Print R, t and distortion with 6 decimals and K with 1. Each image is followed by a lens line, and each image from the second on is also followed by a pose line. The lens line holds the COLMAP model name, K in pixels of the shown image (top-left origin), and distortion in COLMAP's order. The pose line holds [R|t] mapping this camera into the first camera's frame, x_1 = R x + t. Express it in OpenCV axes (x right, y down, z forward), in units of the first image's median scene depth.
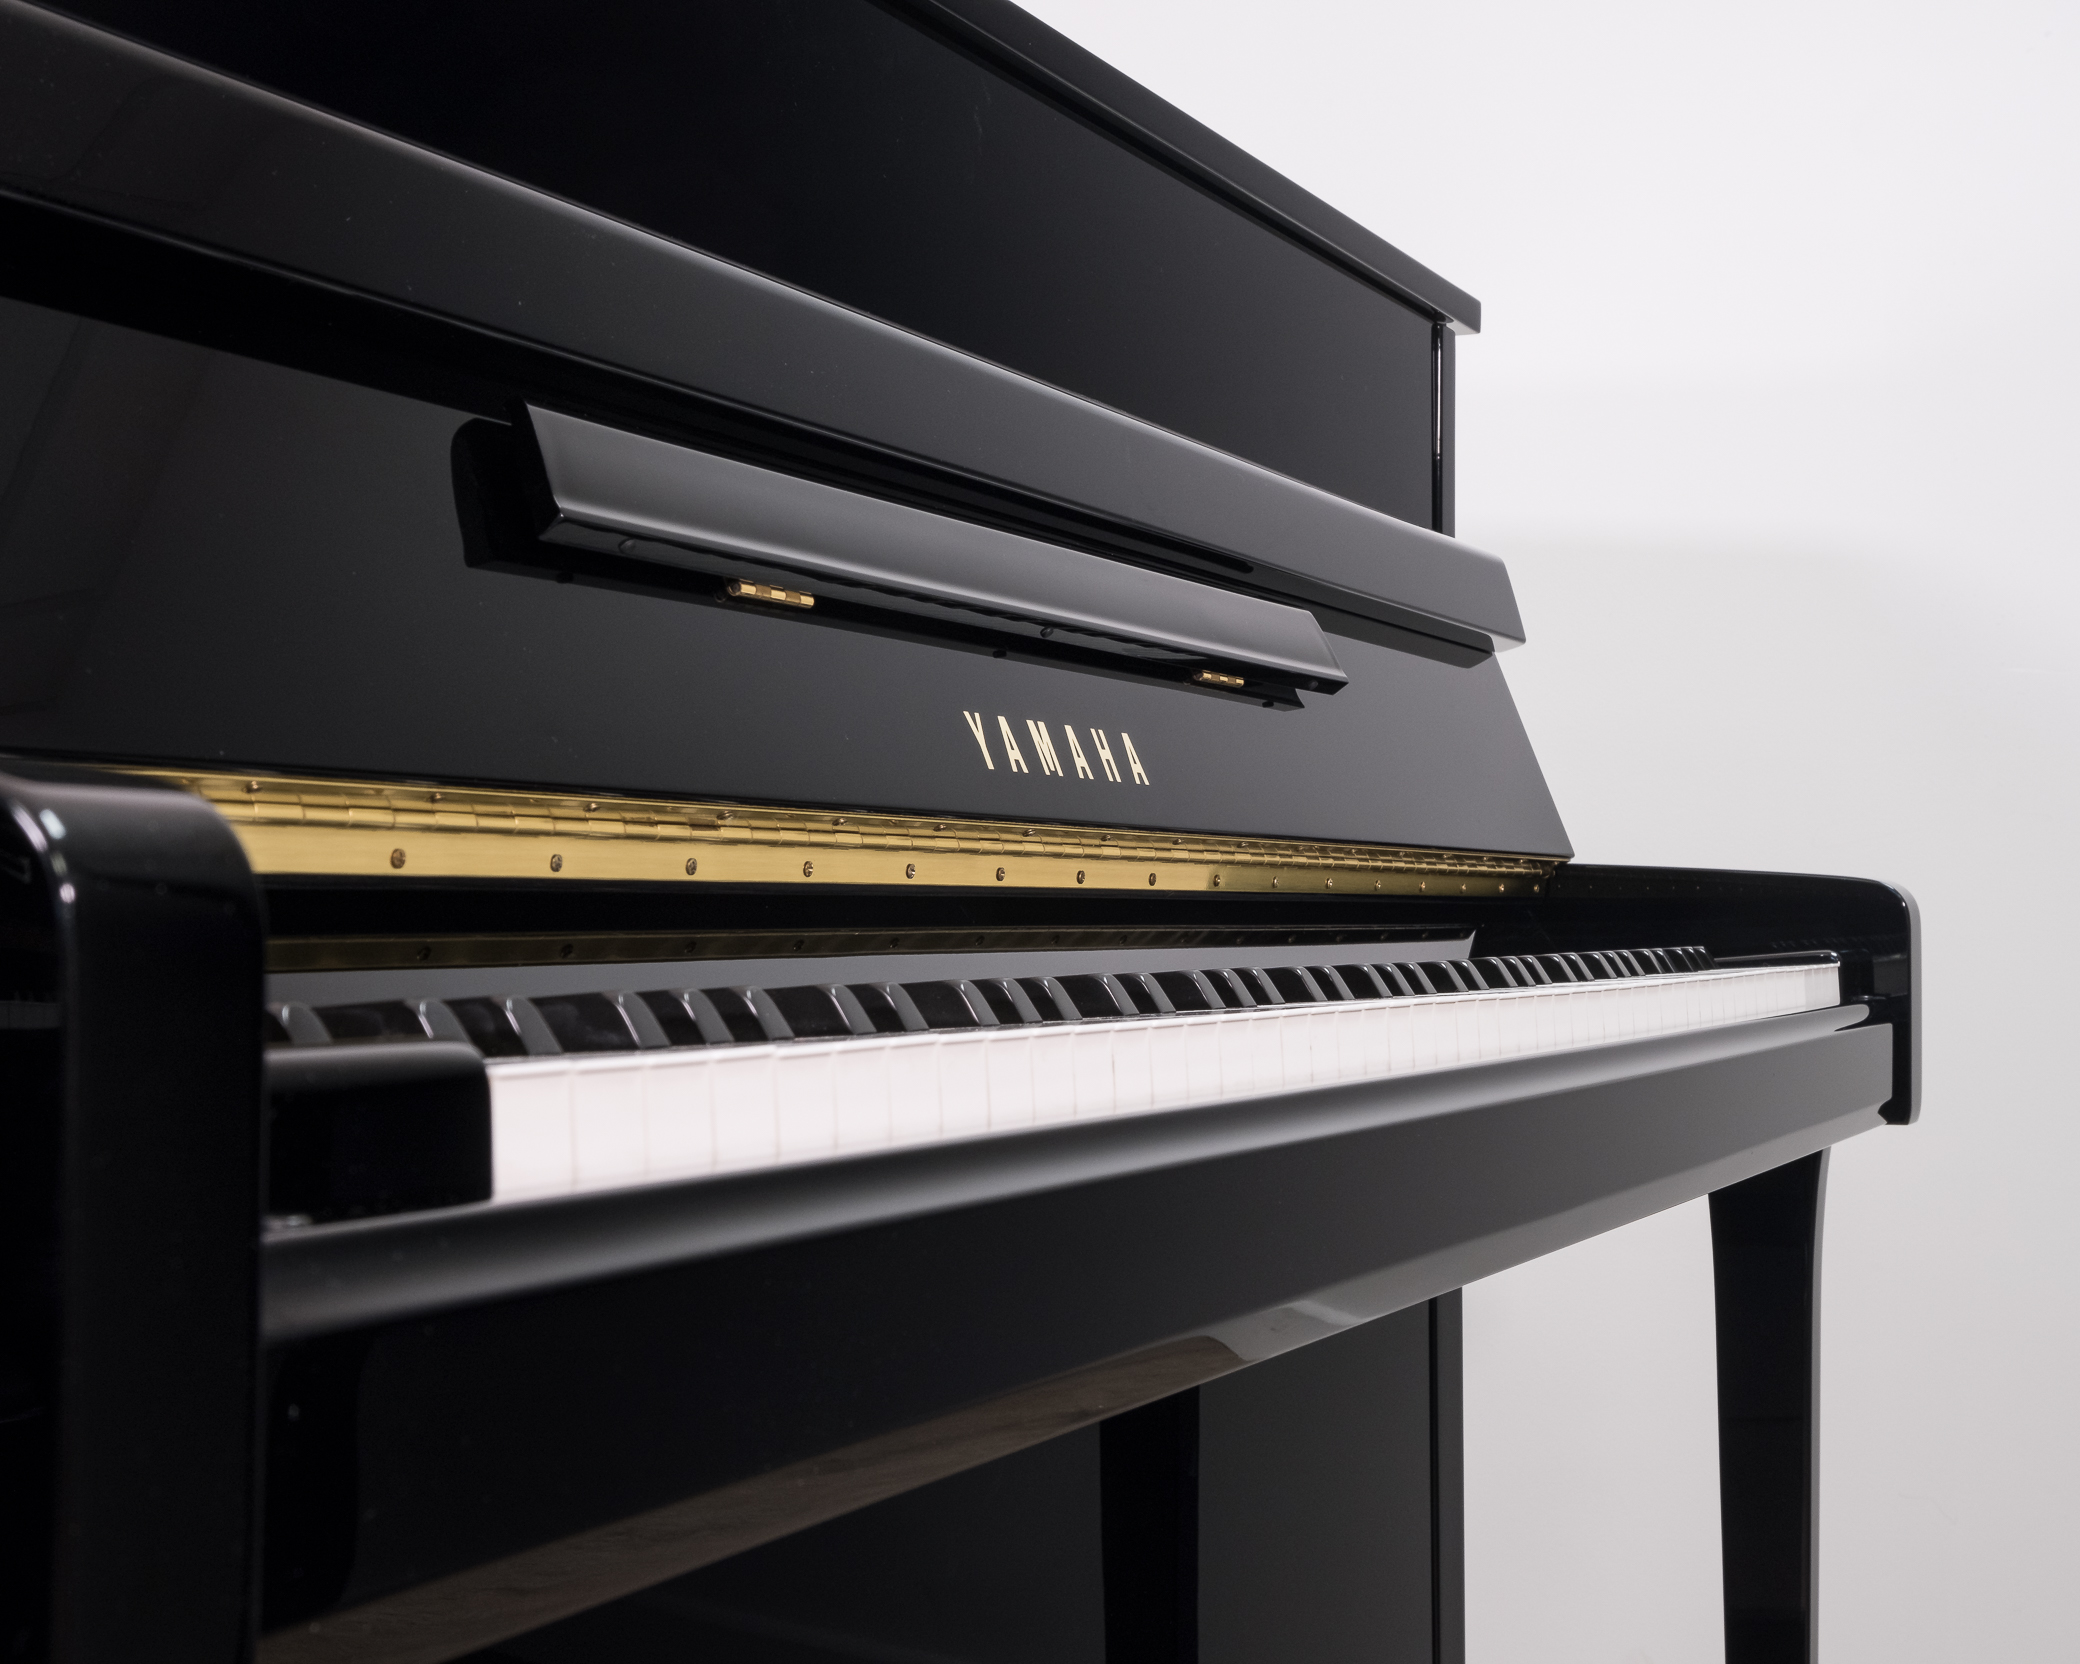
lens RADIAL K [[2695.0, 0, 1035.2], [0, 2695.0, 944.6], [0, 0, 1]] dist [-0.000932, -0.046066]
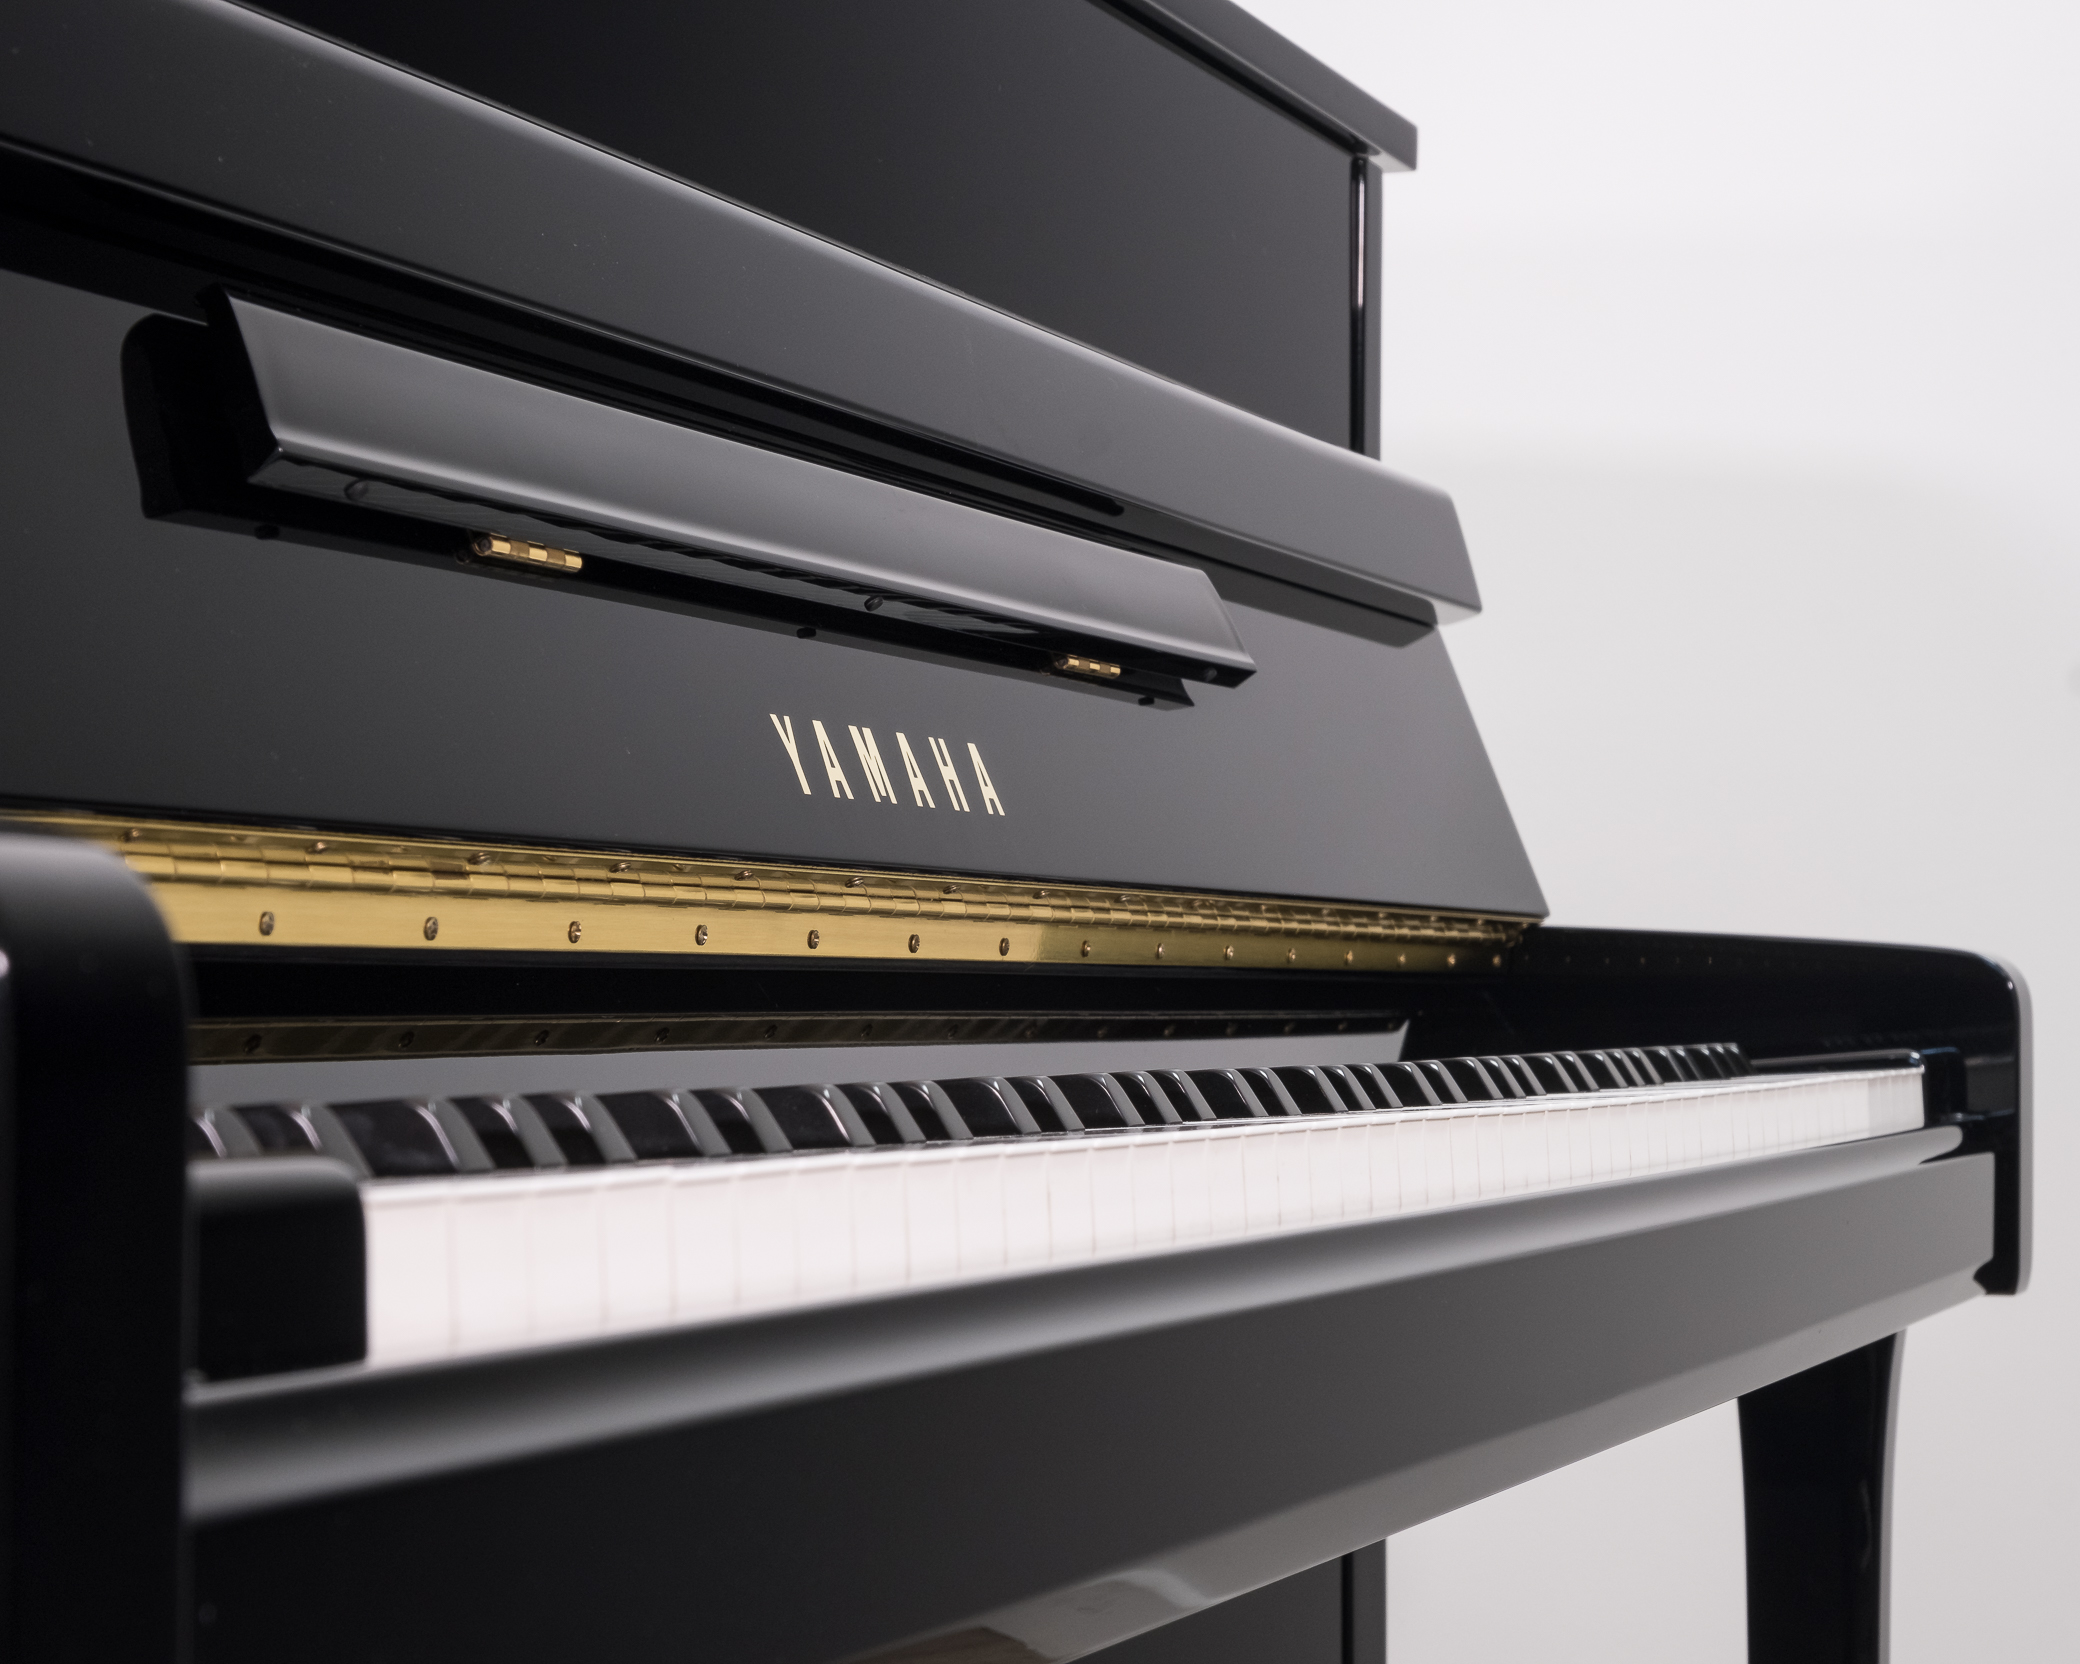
lens RADIAL K [[4272.3, 0, 1040.0], [0, 4272.3, 832.0], [0, 0, 1]] dist [0.248295, -3.368712]
pose [[0.994204, 0.007308, 0.107265, -0.070470], [-0.002022, 0.998782, -0.049308, 0.001231], [-0.107495, 0.048805, 0.993007, -0.130829]]
